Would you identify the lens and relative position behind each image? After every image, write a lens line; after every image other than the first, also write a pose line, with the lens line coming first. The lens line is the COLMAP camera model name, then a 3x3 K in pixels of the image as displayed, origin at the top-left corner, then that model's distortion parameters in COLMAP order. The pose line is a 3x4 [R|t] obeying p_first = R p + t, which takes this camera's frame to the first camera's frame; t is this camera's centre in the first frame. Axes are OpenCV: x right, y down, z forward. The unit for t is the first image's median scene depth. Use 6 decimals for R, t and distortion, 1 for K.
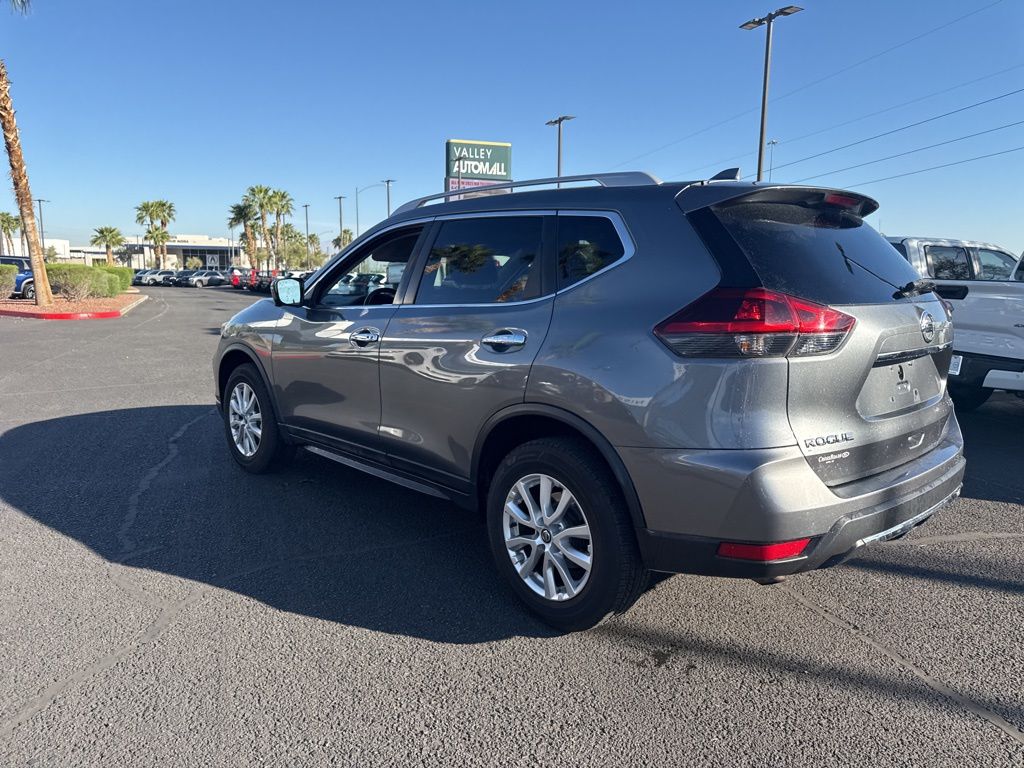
lens RADIAL K [[722.8, 0, 512.8], [0, 722.8, 390.0], [0, 0, 1]] dist [0.060638, -0.085124]
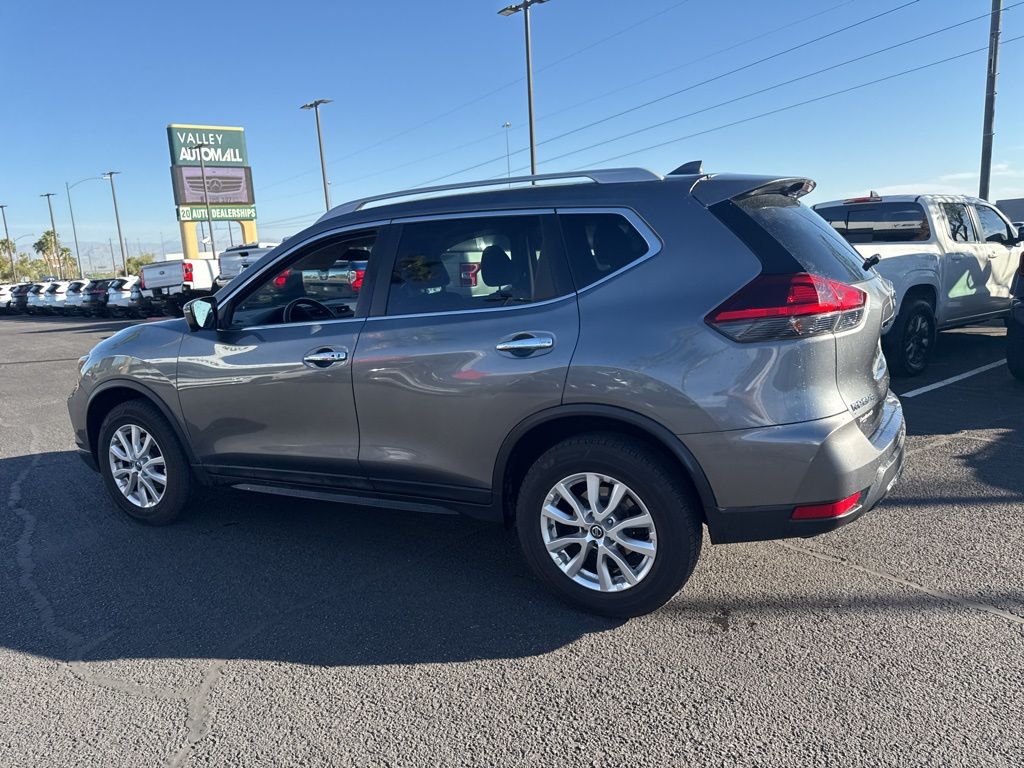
lens RADIAL K [[725.8, 0, 512.0], [0, 725.8, 395.8], [0, 0, 1]] dist [0.038814, -0.047460]
pose [[0.942260, -0.129966, 0.308634, -0.339015], [0.121238, 0.991492, 0.047377, -0.048075], [-0.312165, -0.007223, 0.950000, 0.065477]]
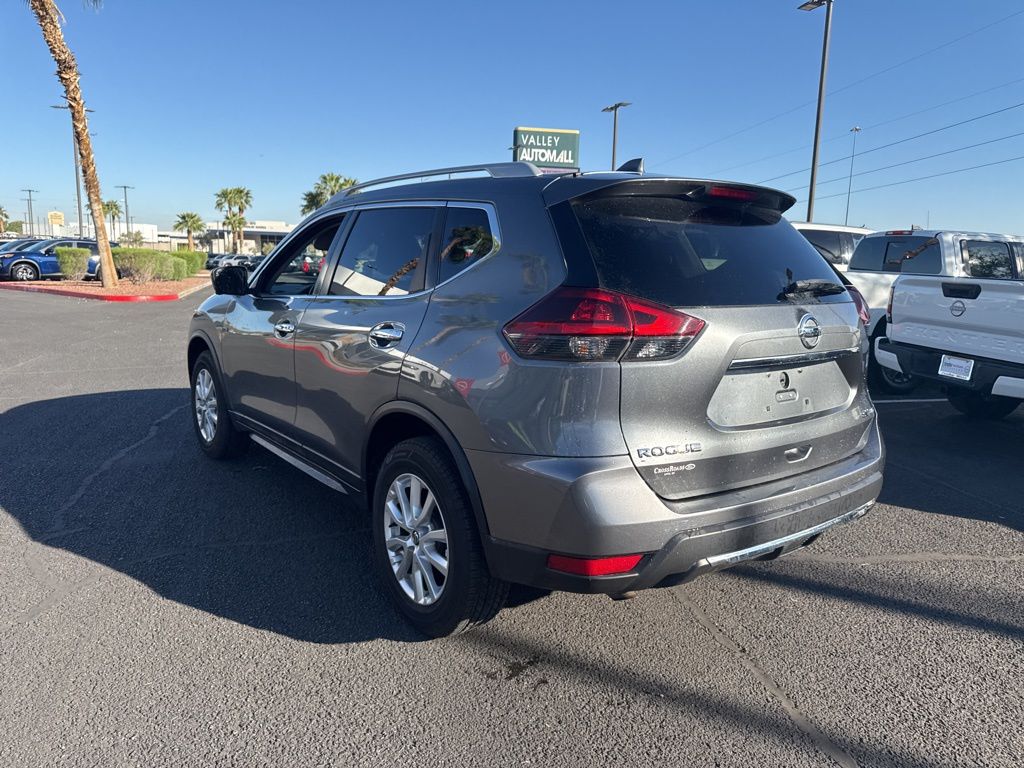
lens RADIAL K [[725.6, 0, 512.0], [0, 725.6, 384.0], [0, 0, 1]] dist [0.068232, -0.109761]
pose [[0.995285, 0.028443, -0.092727, 0.246845], [-0.027828, 0.999581, 0.007918, -0.014803], [0.092913, -0.005300, 0.995660, 0.038001]]
